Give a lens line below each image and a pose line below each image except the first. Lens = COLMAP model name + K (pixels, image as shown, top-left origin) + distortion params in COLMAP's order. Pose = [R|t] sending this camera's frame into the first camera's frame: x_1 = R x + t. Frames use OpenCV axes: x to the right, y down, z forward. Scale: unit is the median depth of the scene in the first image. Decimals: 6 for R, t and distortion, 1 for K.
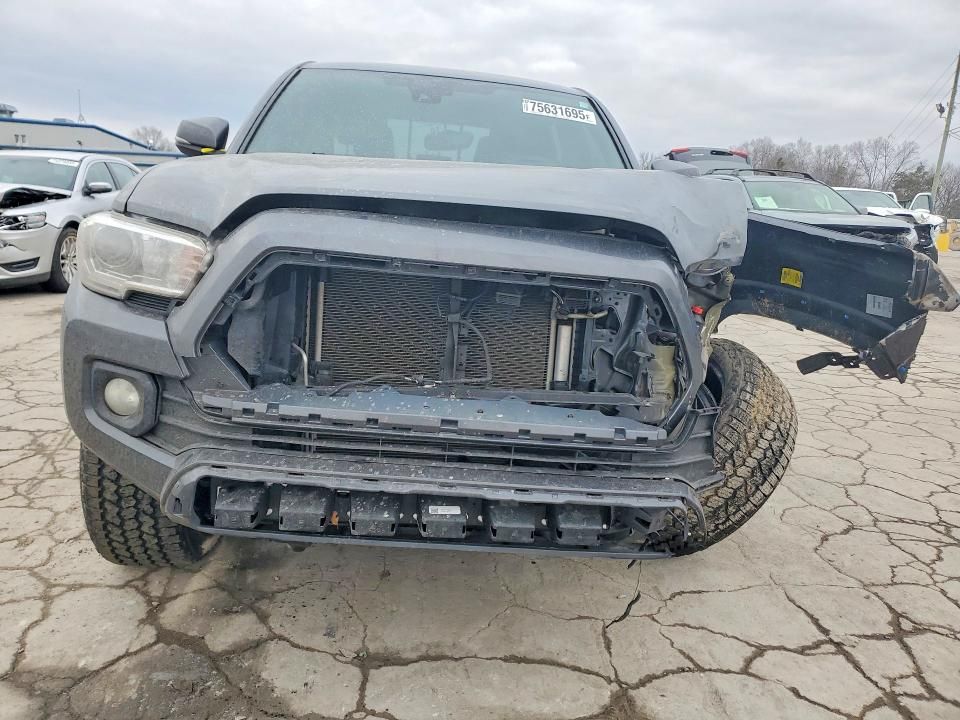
lens RADIAL K [[777.6, 0, 480.0], [0, 777.6, 360.0], [0, 0, 1]] dist [0.013817, -0.003227]
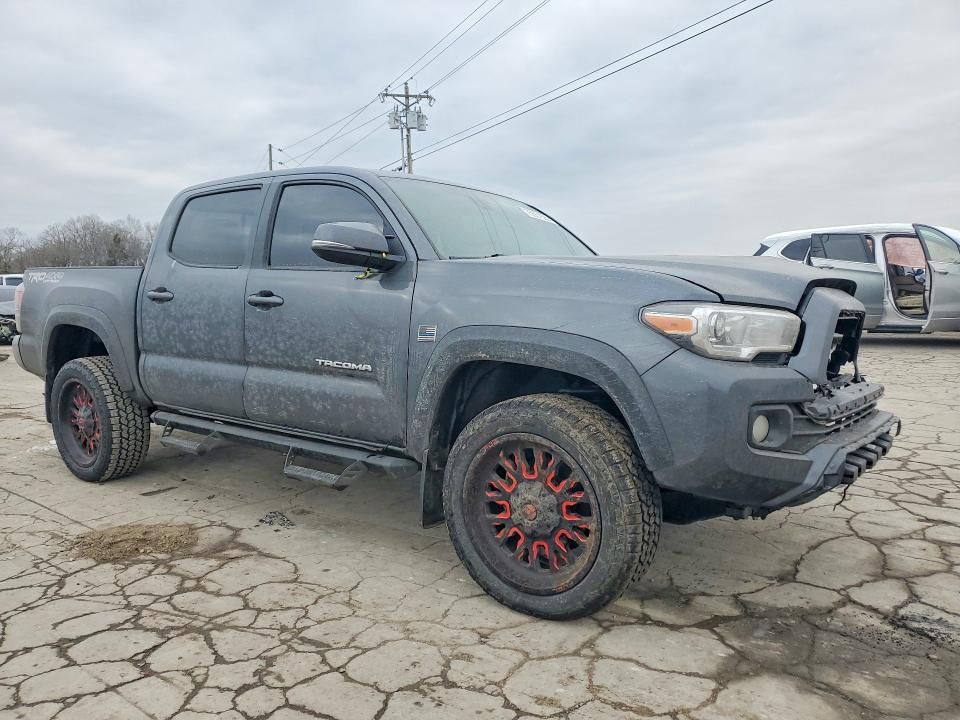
lens RADIAL K [[777.6, 0, 480.0], [0, 777.6, 360.0], [0, 0, 1]] dist [0.013817, -0.003227]
pose [[0.637949, -0.142681, 0.756745, -1.412755], [0.210034, 0.977667, 0.007272, -0.148570], [-0.740883, 0.154303, 0.653669, 0.329981]]
